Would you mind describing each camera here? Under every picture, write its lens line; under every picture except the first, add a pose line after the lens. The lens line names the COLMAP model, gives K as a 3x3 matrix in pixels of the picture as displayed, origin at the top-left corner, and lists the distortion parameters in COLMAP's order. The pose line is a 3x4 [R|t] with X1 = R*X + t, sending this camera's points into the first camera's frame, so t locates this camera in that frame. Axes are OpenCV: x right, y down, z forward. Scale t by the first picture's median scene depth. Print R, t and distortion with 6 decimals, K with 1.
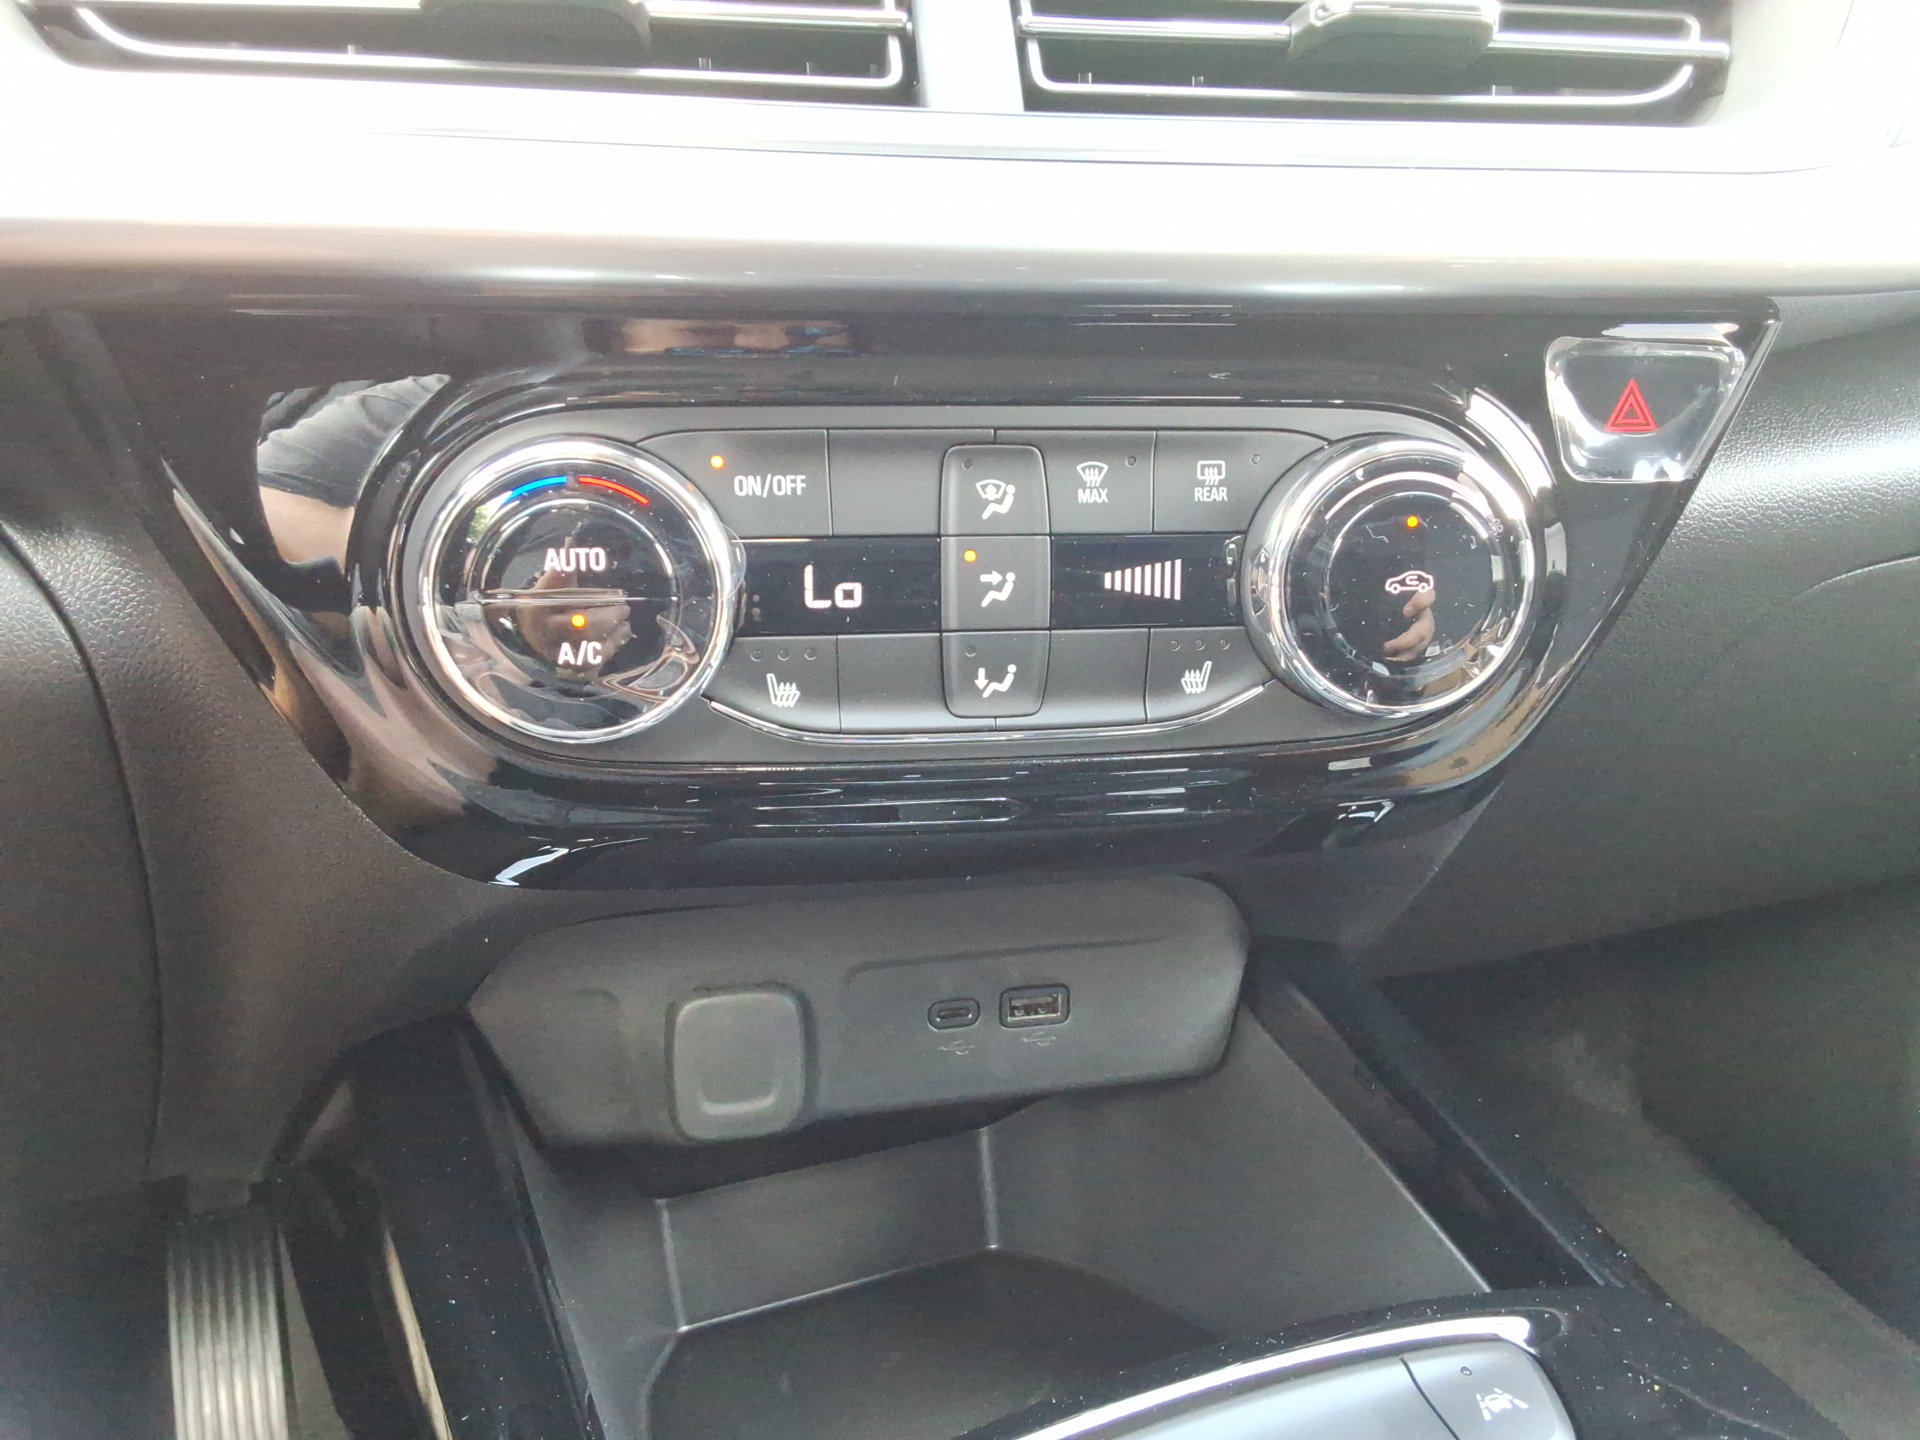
lens RADIAL K [[1559.0, 0, 992.7], [0, 1559.0, 725.6], [0, 0, 1]] dist [0.062200, -0.008325]
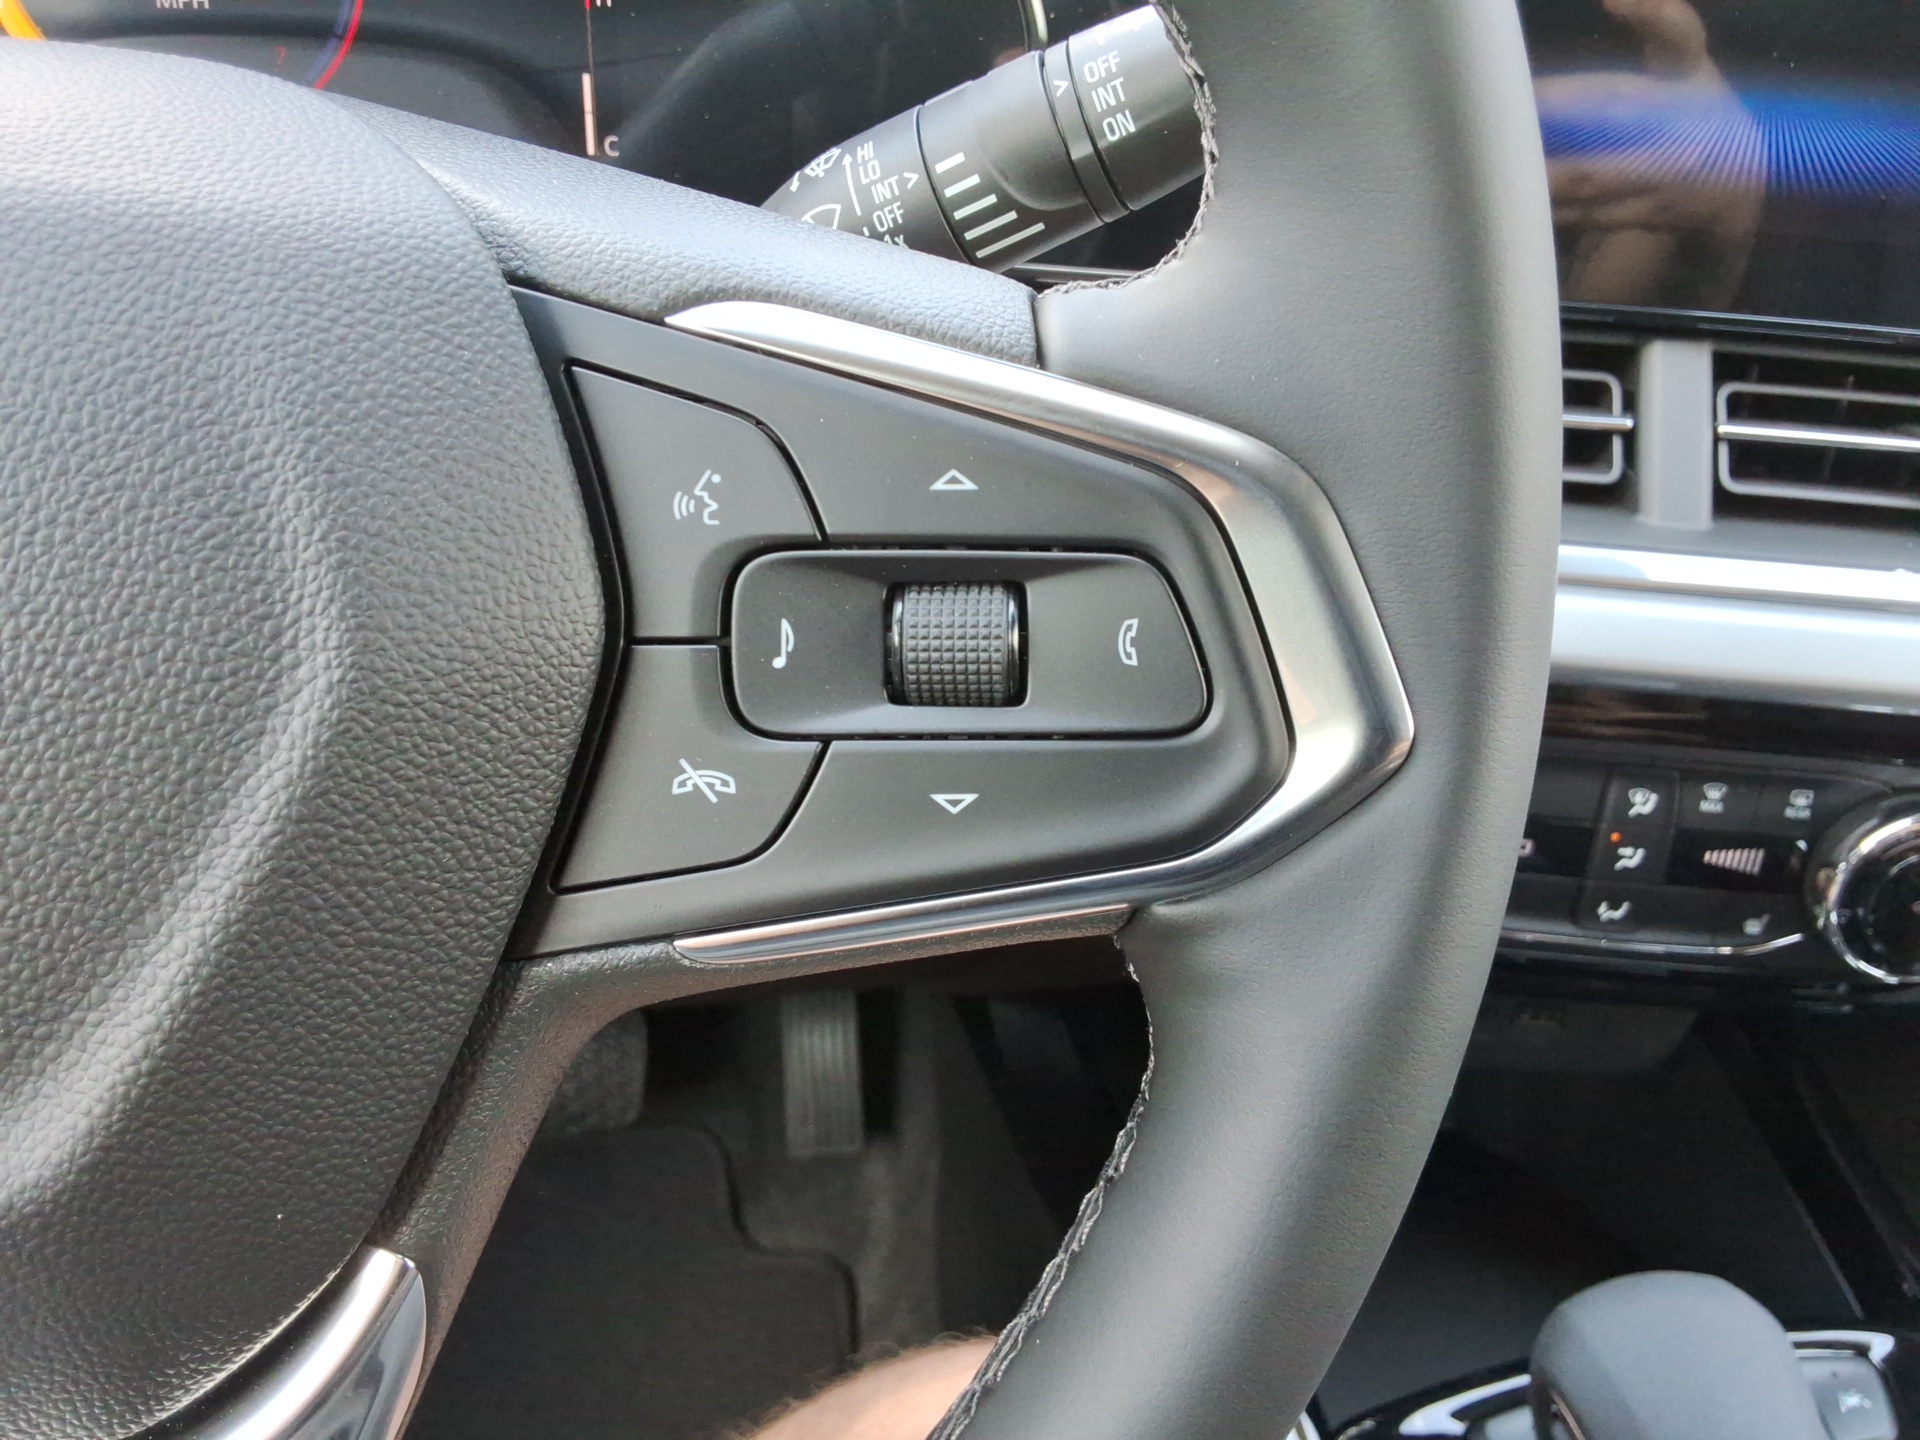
lens RADIAL K [[1543.2, 0, 970.3], [0, 1543.2, 701.5], [0, 0, 1]] dist [0.092747, -0.139532]
pose [[0.972671, 0.152415, -0.175159, -0.323512], [-0.109300, 0.966137, 0.233737, -0.448573], [0.204852, -0.208204, 0.956392, -0.446194]]
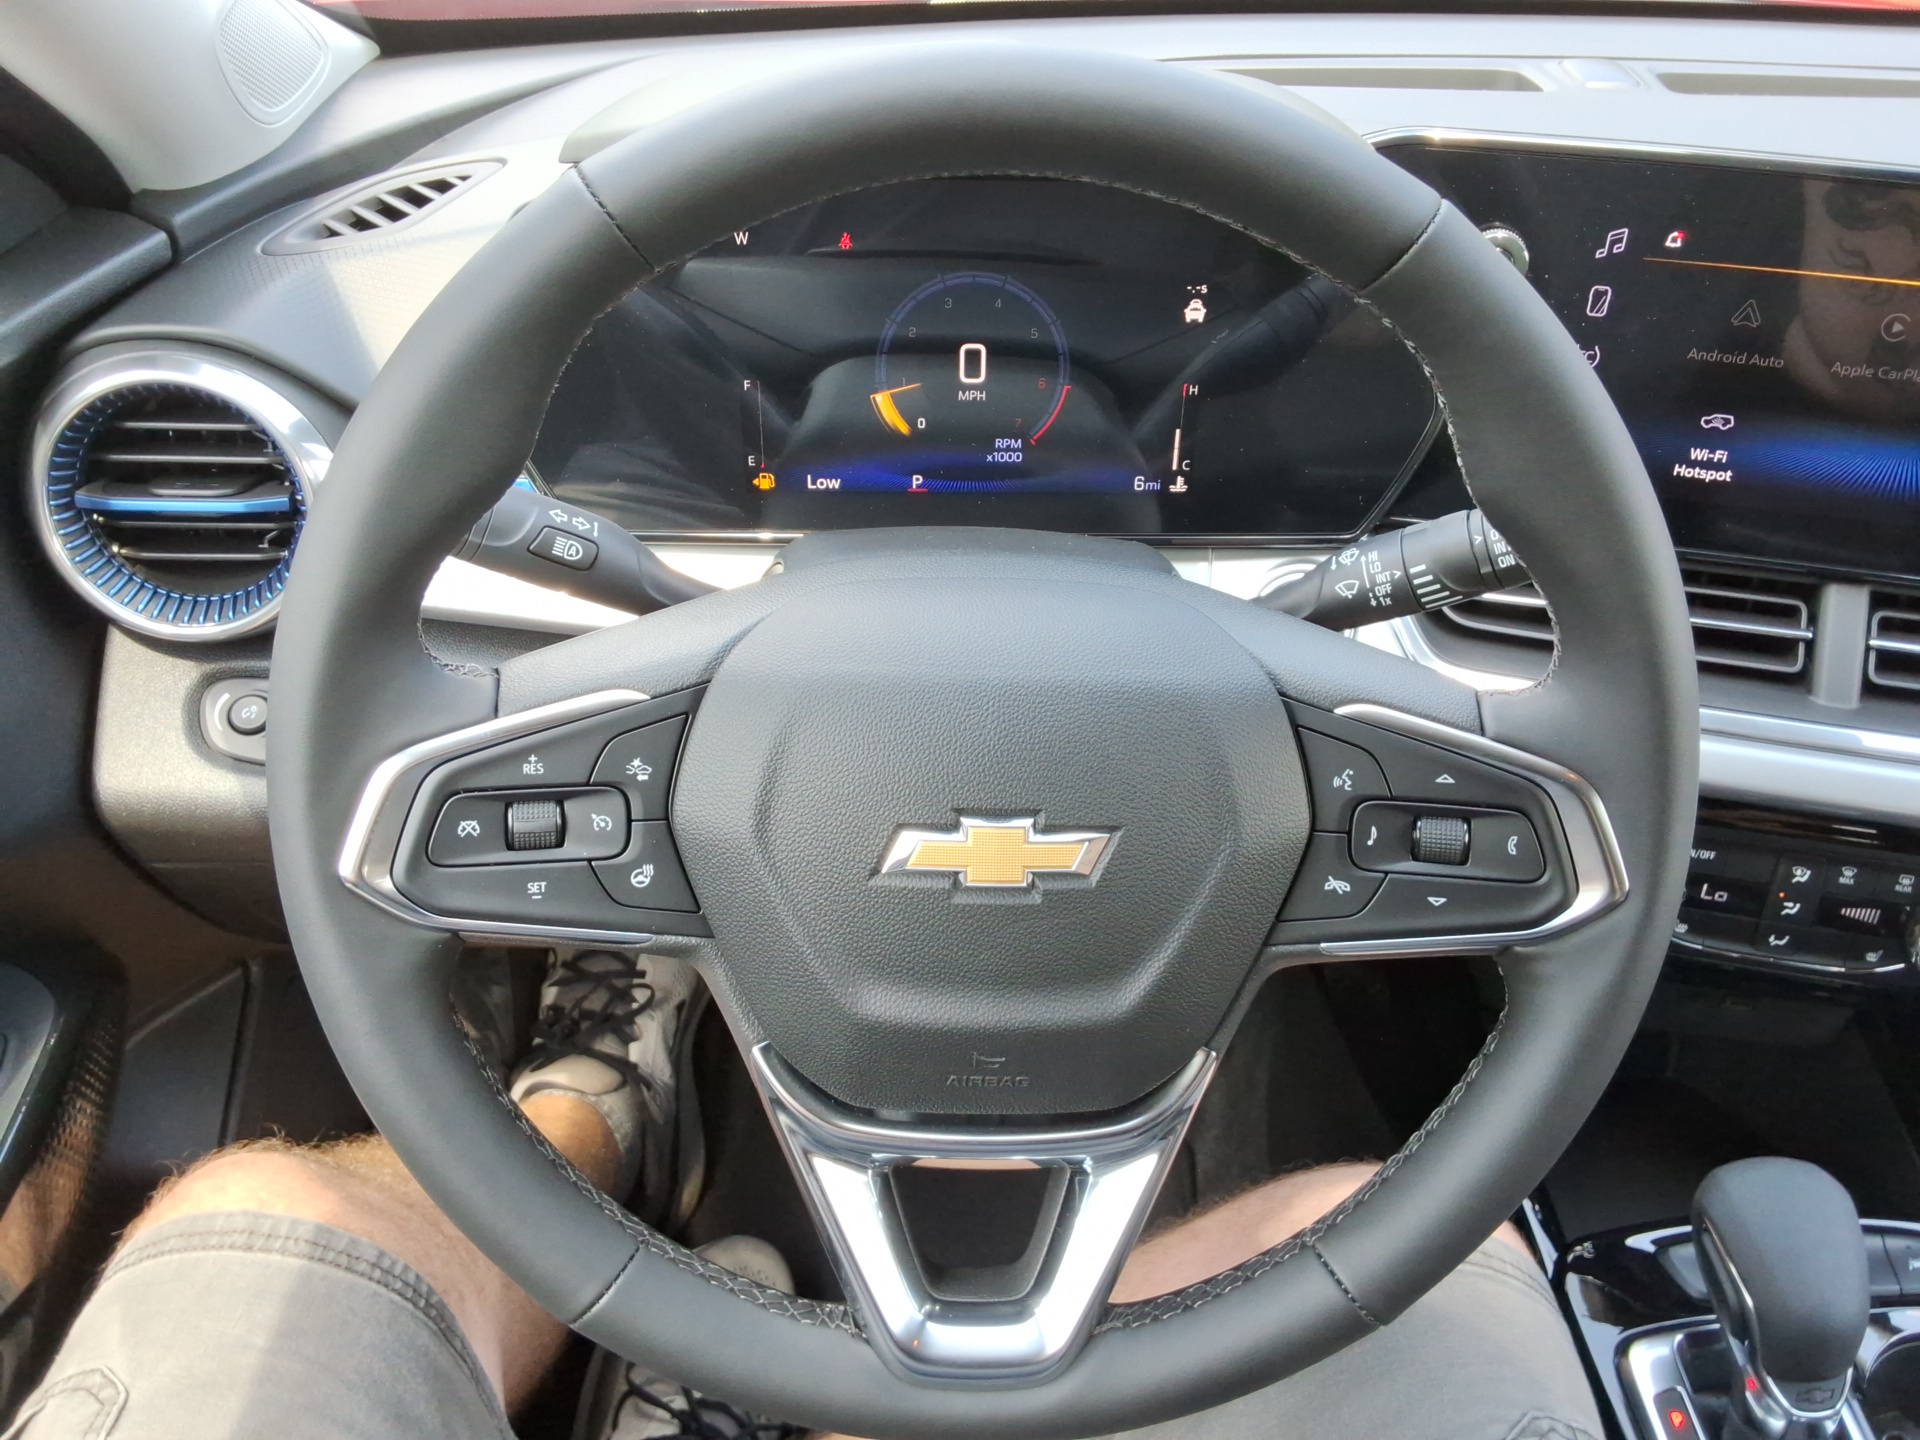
lens RADIAL K [[1543.2, 0, 978.3], [0, 1543.2, 705.8], [0, 0, 1]] dist [0.092747, -0.139532]
pose [[0.925212, 0.213430, -0.313737, -0.398227], [-0.117981, 0.947643, 0.296738, -0.820273], [0.360644, -0.237531, 0.901951, -1.306740]]
